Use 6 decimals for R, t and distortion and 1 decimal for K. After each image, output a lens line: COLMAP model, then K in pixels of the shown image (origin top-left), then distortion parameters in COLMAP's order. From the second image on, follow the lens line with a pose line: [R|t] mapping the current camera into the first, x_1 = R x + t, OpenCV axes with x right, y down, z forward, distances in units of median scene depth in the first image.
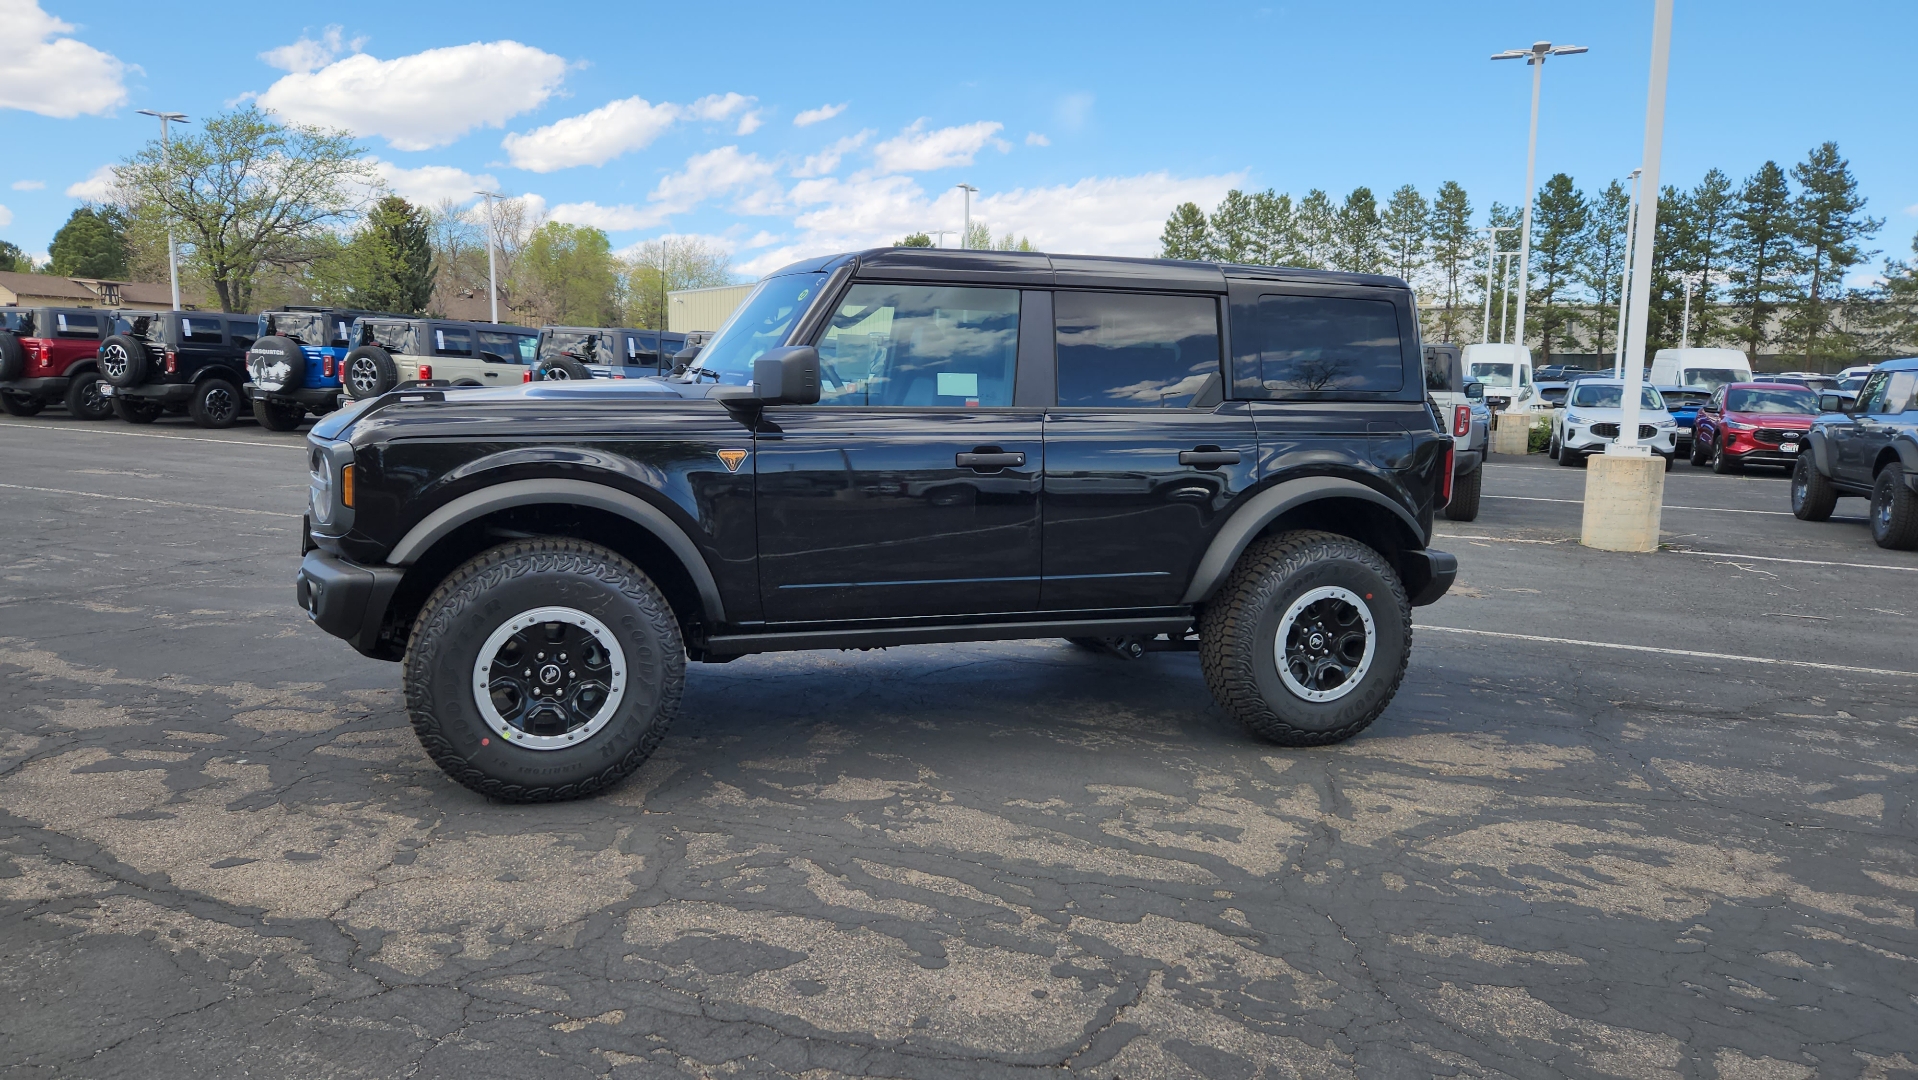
lens RADIAL K [[1283.9, 0, 918.6], [0, 1283.9, 523.7], [0, 0, 1]] dist [0.067935, -0.053455]
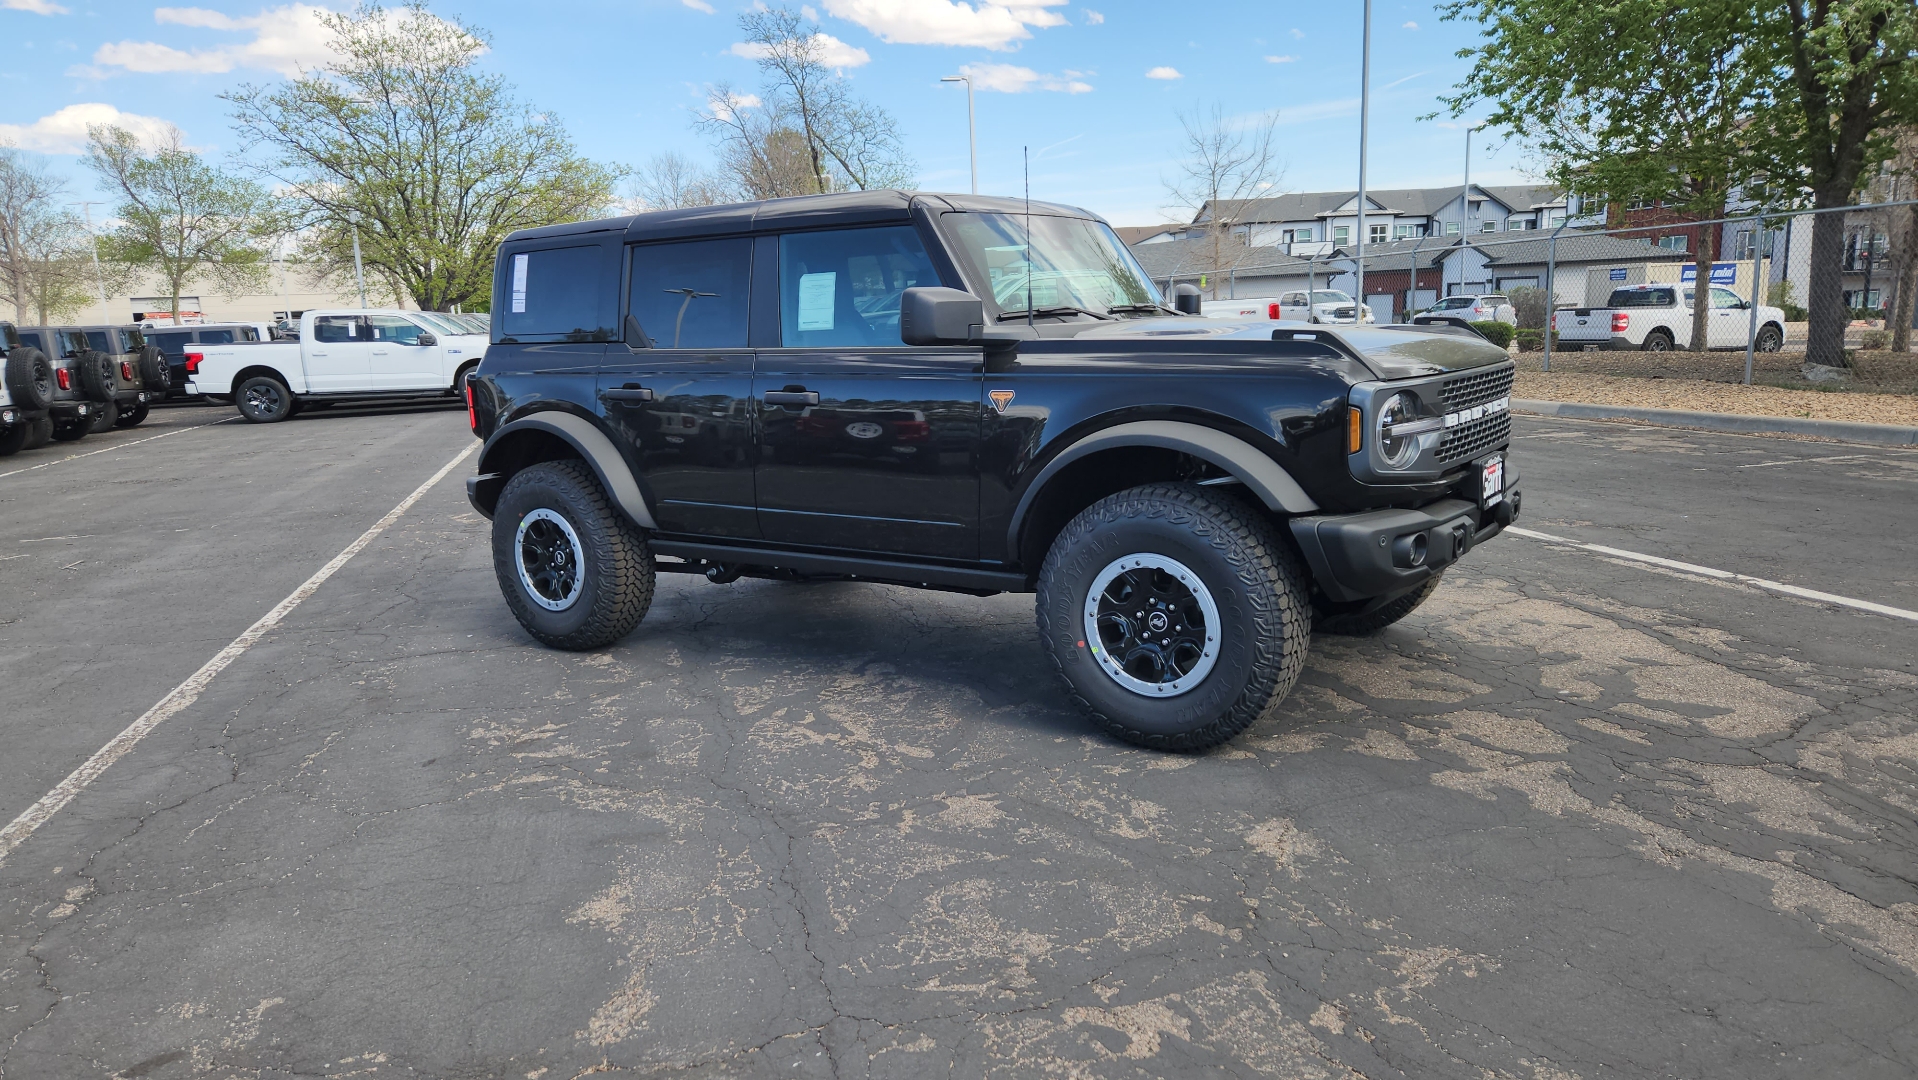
lens RADIAL K [[1282.8, 0, 928.3], [0, 1282.8, 558.5], [0, 0, 1]] dist [0.066124, -0.048982]
pose [[-0.576464, -0.157129, 0.801873, -1.024788], [0.124824, 0.952886, 0.276456, -0.256349], [-0.807532, 0.259460, -0.529691, 1.900855]]
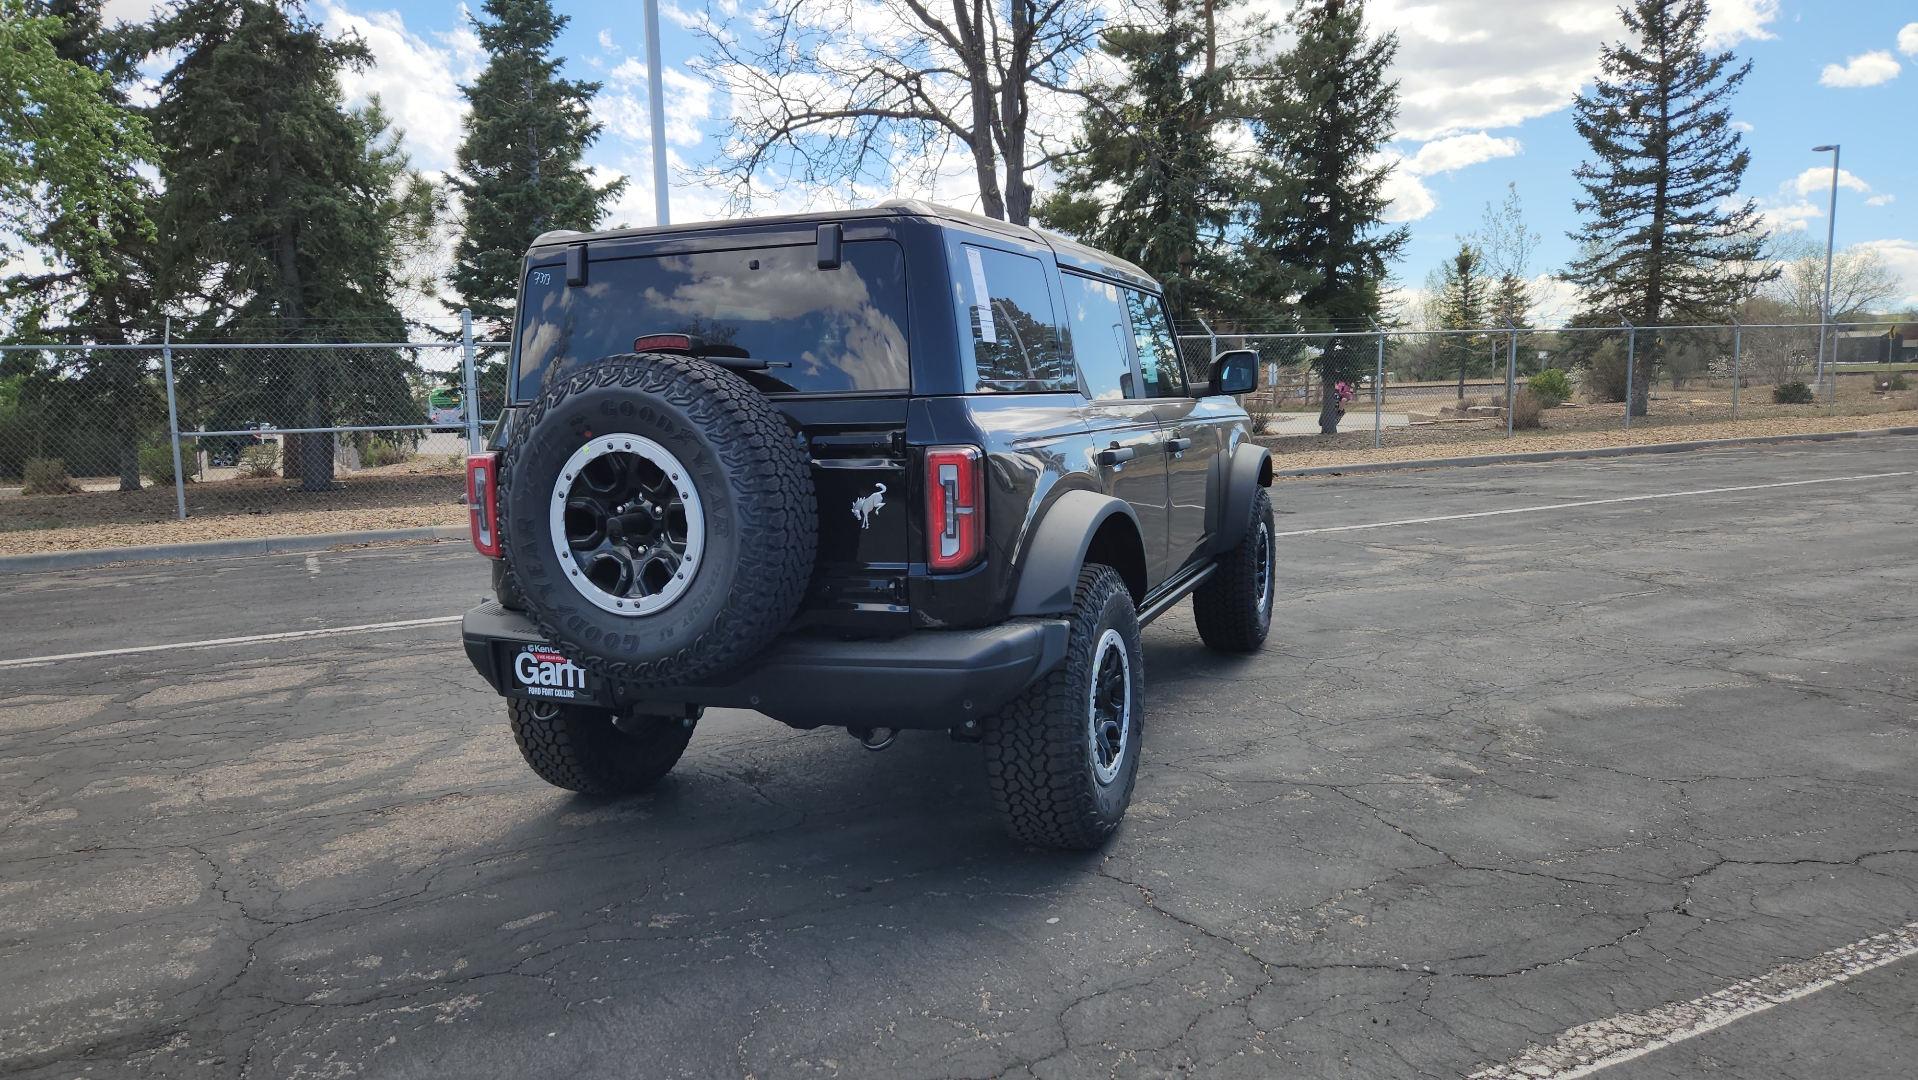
lens RADIAL K [[1278.8, 0, 922.2], [0, 1278.8, 537.4], [0, 0, 1]] dist [0.060511, -0.039208]
pose [[-0.676651, 0.073882, -0.732588, 0.917480], [-0.080951, 0.981457, 0.173750, -0.199048], [0.731841, 0.176872, -0.658123, 1.981252]]
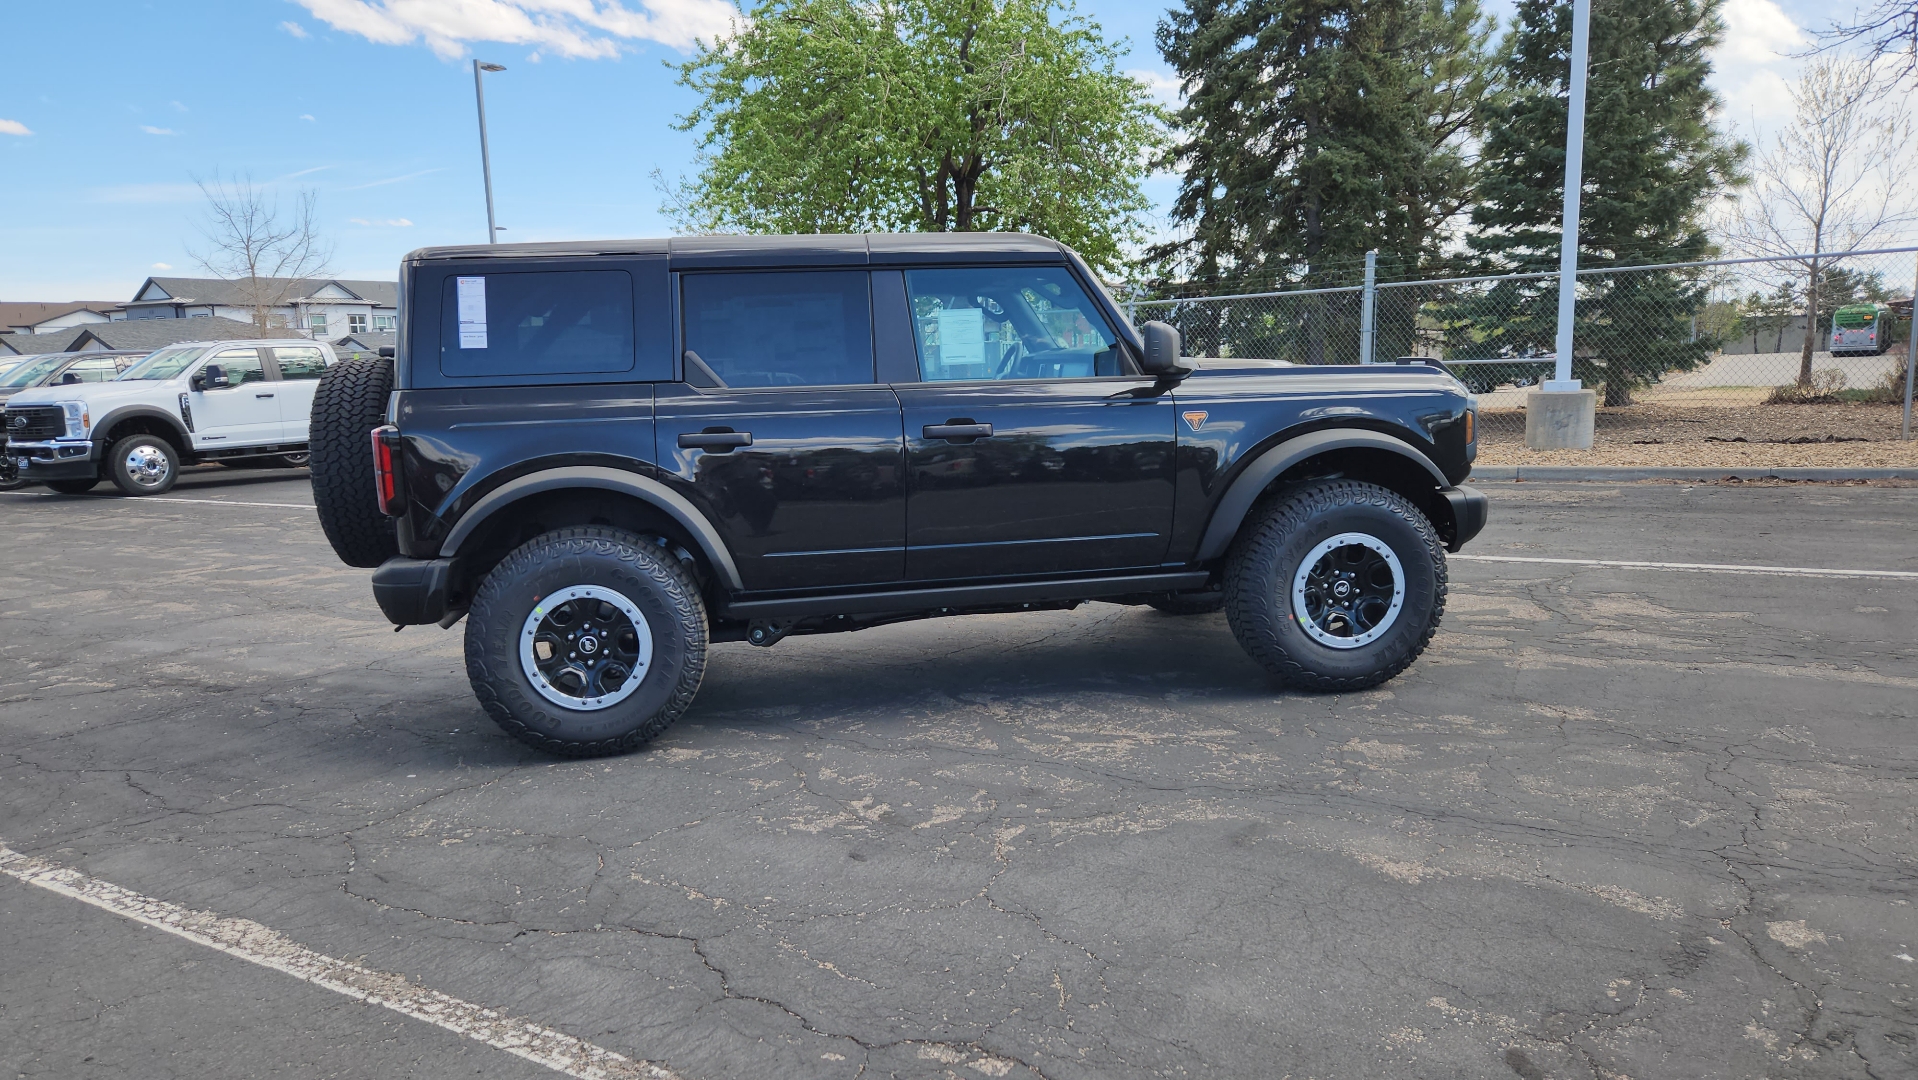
lens RADIAL K [[1282.8, 0, 936.8], [0, 1282.8, 554.0], [0, 0, 1]] dist [0.066124, -0.048982]
pose [[-0.983451, -0.016564, 0.180414, -0.250249], [0.033334, 0.962268, 0.270052, -0.292769], [-0.178080, 0.271597, -0.945792, 2.438000]]
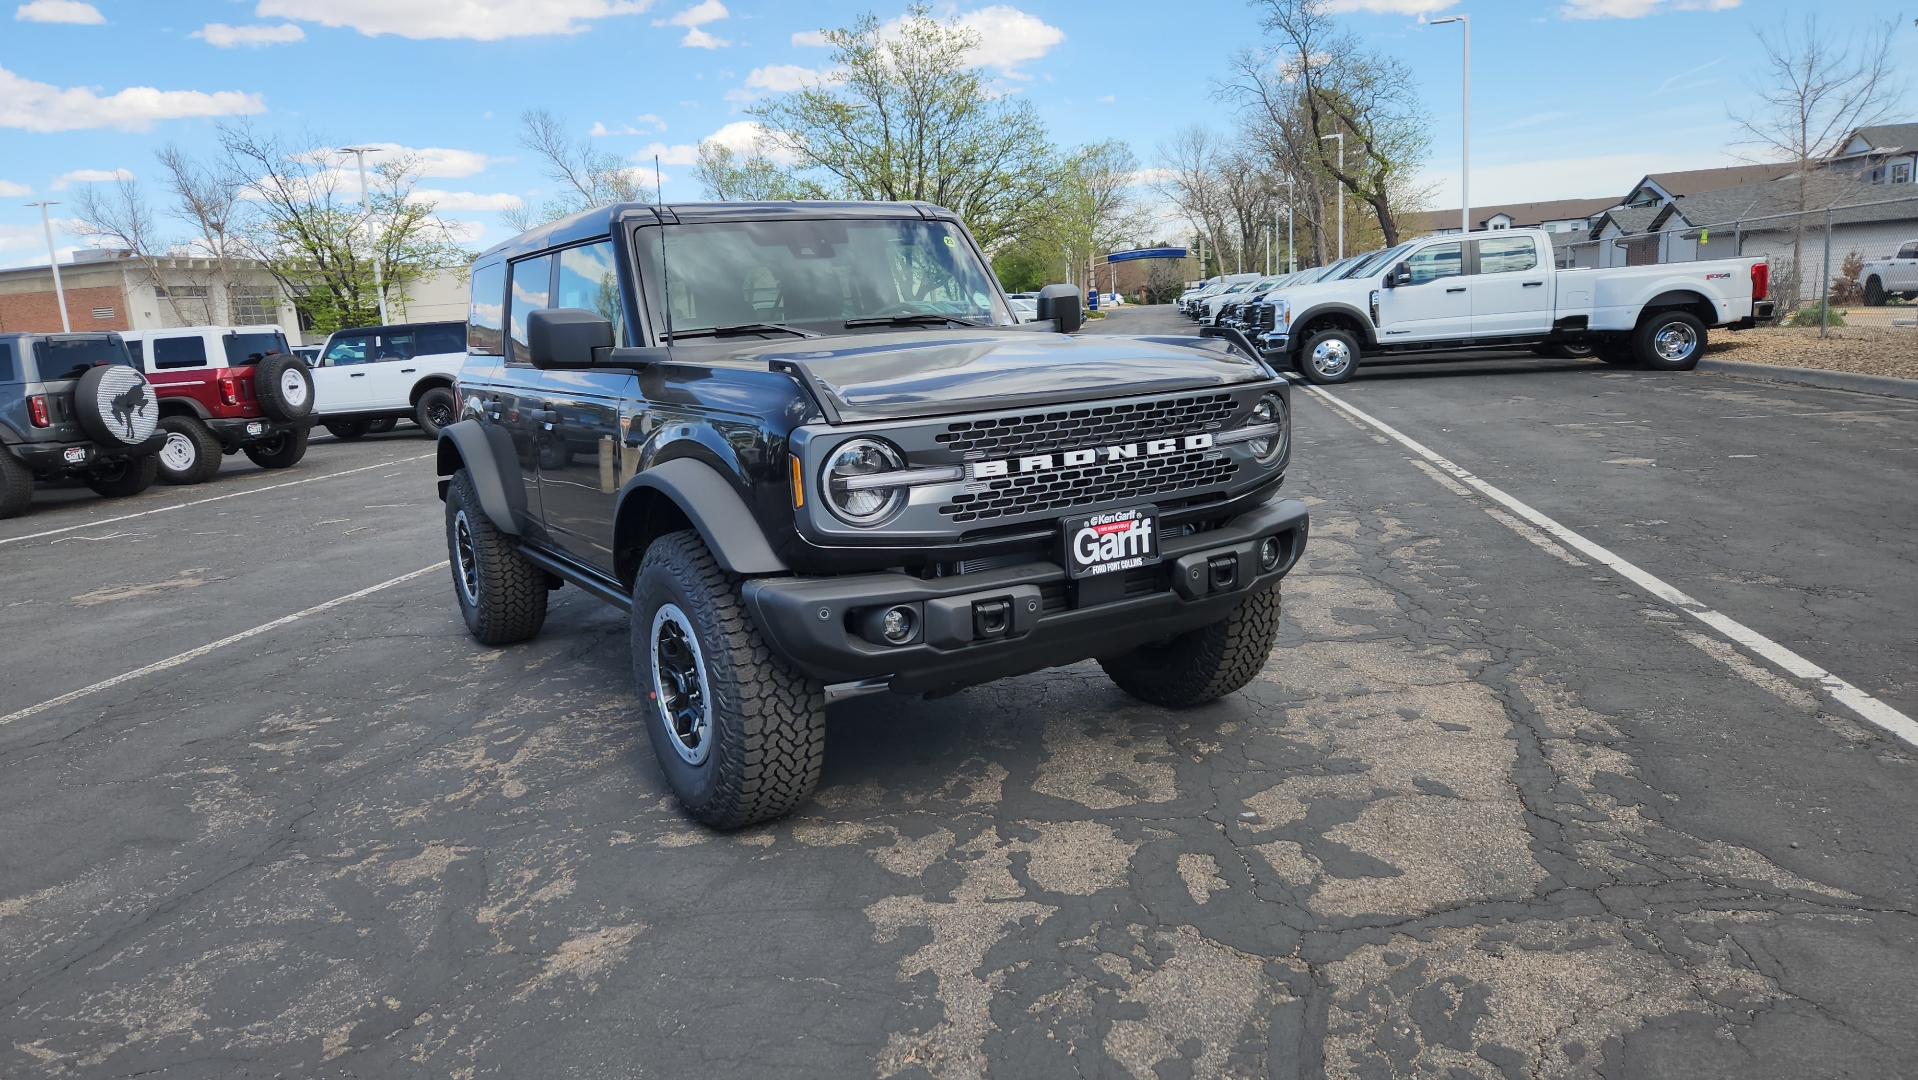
lens RADIAL K [[1285.6, 0, 932.1], [0, 1285.6, 543.2], [0, 0, 1]] dist [0.069588, -0.056037]
pose [[-0.200504, -0.186201, 0.961835, -1.200744], [0.176866, 0.958761, 0.222475, -0.183223], [-0.963596, 0.214723, -0.159303, 1.270792]]
